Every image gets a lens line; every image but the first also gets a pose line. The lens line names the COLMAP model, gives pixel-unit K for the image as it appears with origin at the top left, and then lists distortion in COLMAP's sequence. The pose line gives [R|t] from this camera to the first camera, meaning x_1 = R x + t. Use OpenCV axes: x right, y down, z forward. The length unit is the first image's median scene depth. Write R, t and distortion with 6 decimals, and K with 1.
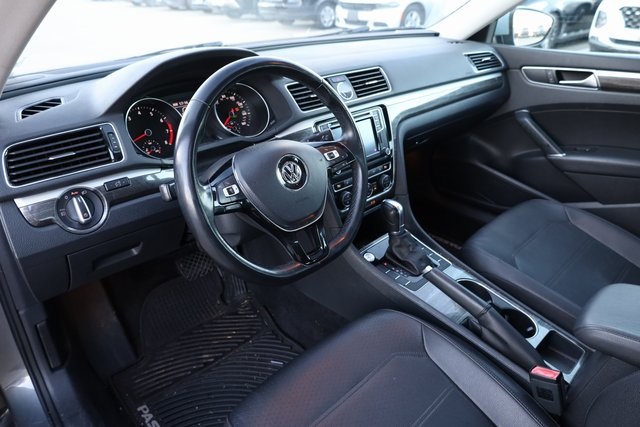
lens RADIAL K [[435.4, 0, 317.7], [0, 435.4, 215.8], [0, 0, 1]] dist [0.004225, -0.001395]
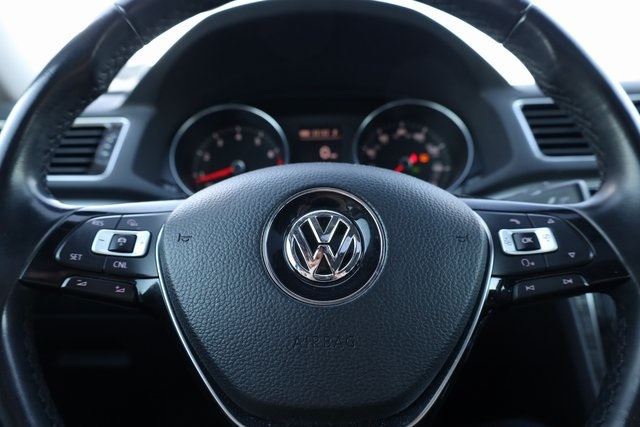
lens RADIAL K [[497.8, 0, 319.4], [0, 497.8, 214.6], [0, 0, 1]] dist [0.005627, 0.000291]
pose [[0.717445, 0.104123, -0.688790, 0.130829], [-0.309597, 0.933409, -0.181376, -0.037966], [0.624037, 0.343375, 0.701906, 0.520100]]
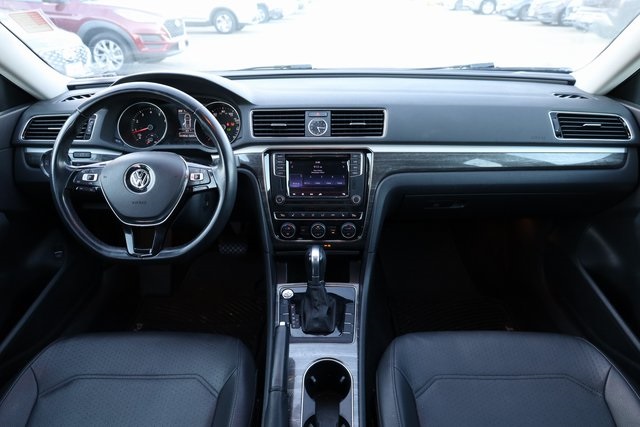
lens RADIAL K [[435.4, 0, 319.5], [0, 435.4, 217.7], [0, 0, 1]] dist [0.004225, -0.001395]
pose [[0.712324, 0.313679, -0.627854, 0.761272], [-0.326277, 0.940026, 0.099468, -0.195055], [0.621401, 0.134000, 0.771949, 0.272446]]
